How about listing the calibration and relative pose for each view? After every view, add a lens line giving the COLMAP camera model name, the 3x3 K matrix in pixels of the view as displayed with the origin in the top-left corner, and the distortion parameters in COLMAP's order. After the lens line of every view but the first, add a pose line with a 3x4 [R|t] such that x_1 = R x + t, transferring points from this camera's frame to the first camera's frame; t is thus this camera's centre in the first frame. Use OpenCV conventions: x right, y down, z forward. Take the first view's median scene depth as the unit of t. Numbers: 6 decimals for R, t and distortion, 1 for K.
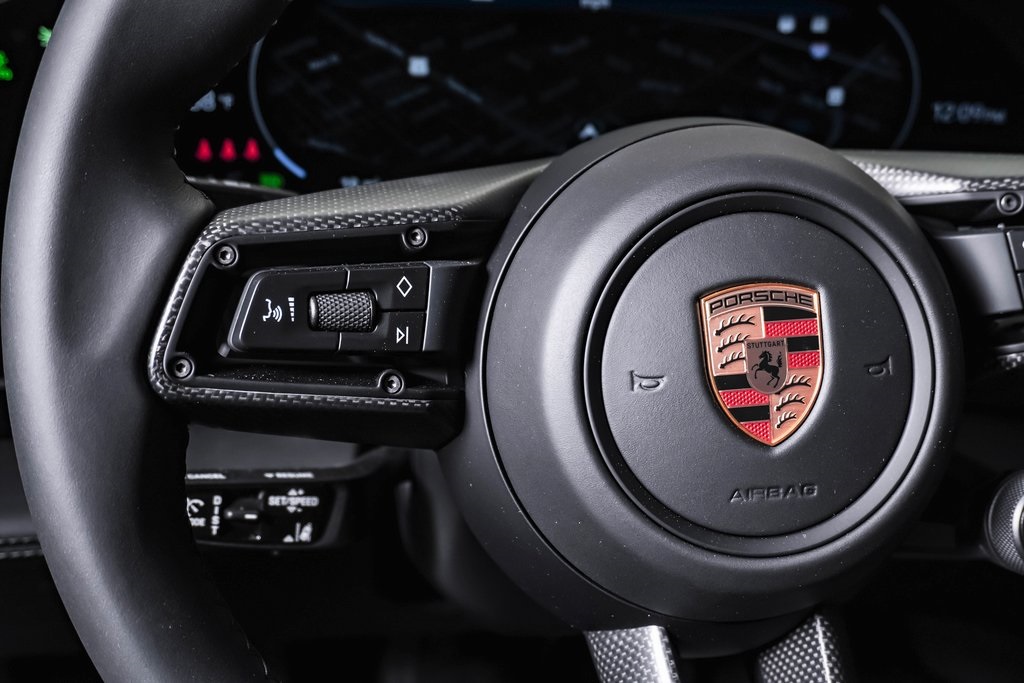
lens RADIAL K [[1178.3, 0, 512.0], [0, 1178.3, 341.5], [0, 0, 1]] dist [-0.004038, 0.020673]
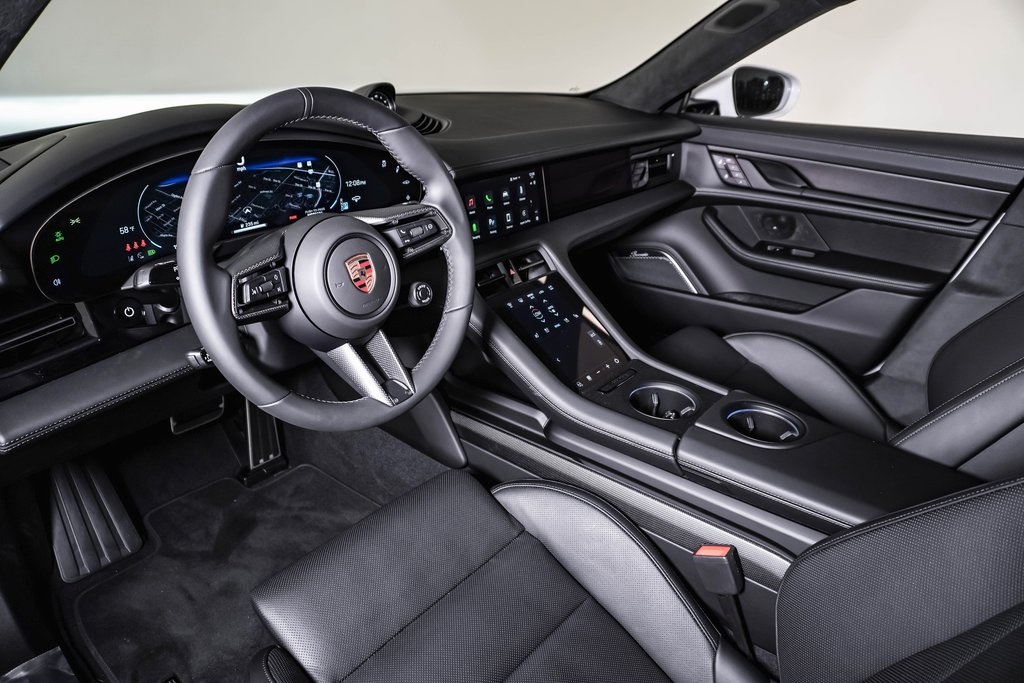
lens RADIAL K [[676.6, 0, 512.0], [0, 676.6, 341.5], [0, 0, 1]] dist [-0.077045, 0.043366]
pose [[0.737709, -0.302591, 0.603510, -0.930838], [0.197216, 0.951527, 0.236012, -0.216571], [-0.645671, -0.055087, 0.761626, -1.225736]]
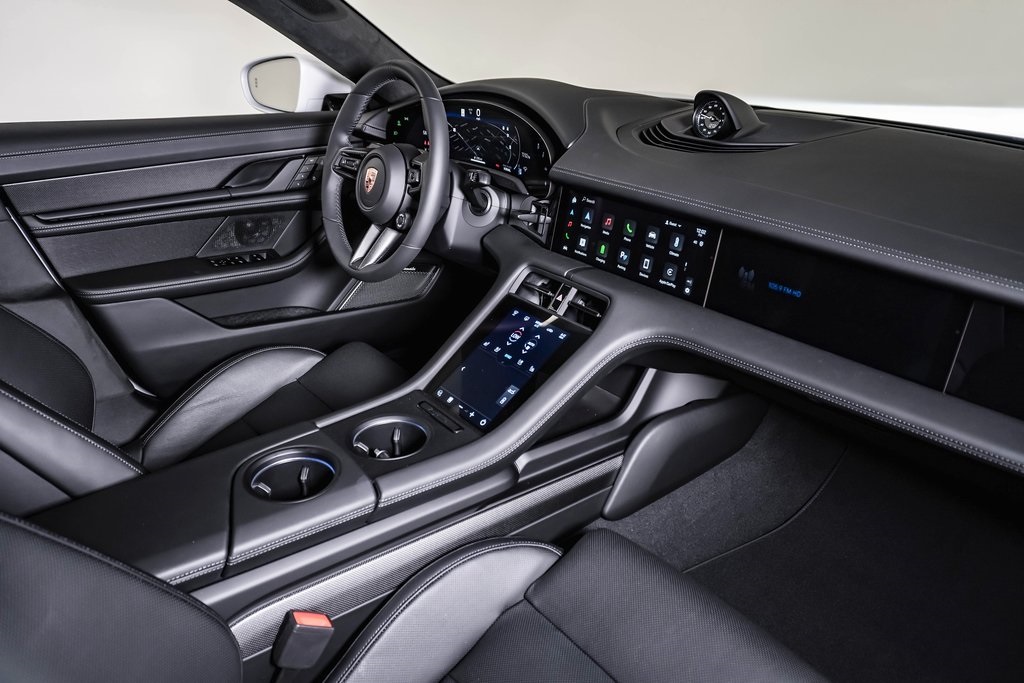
lens RADIAL K [[812.6, 0, 512.0], [0, 812.6, 341.5], [0, 0, 1]] dist [-0.041671, -0.000195]
pose [[0.481235, 0.312307, -0.819071, 4.613595], [-0.240246, 0.945594, 0.219396, -0.318326], [0.843027, 0.091198, 0.530083, -0.670300]]
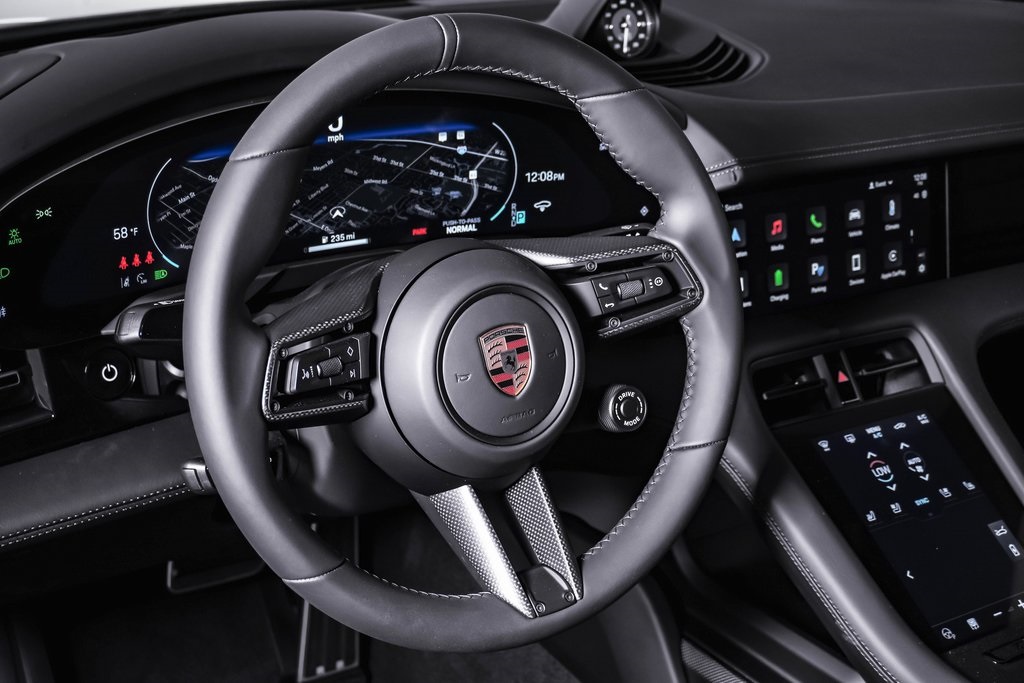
lens RADIAL K [[1445.4, 0, 512.0], [0, 1445.4, 341.5], [0, 0, 1]] dist [-0.010354, -0.016108]
pose [[0.911703, -0.150616, 0.382246, -0.840246], [0.117049, 0.987043, 0.109750, -0.323765], [-0.393824, -0.055318, 0.917520, -1.563584]]
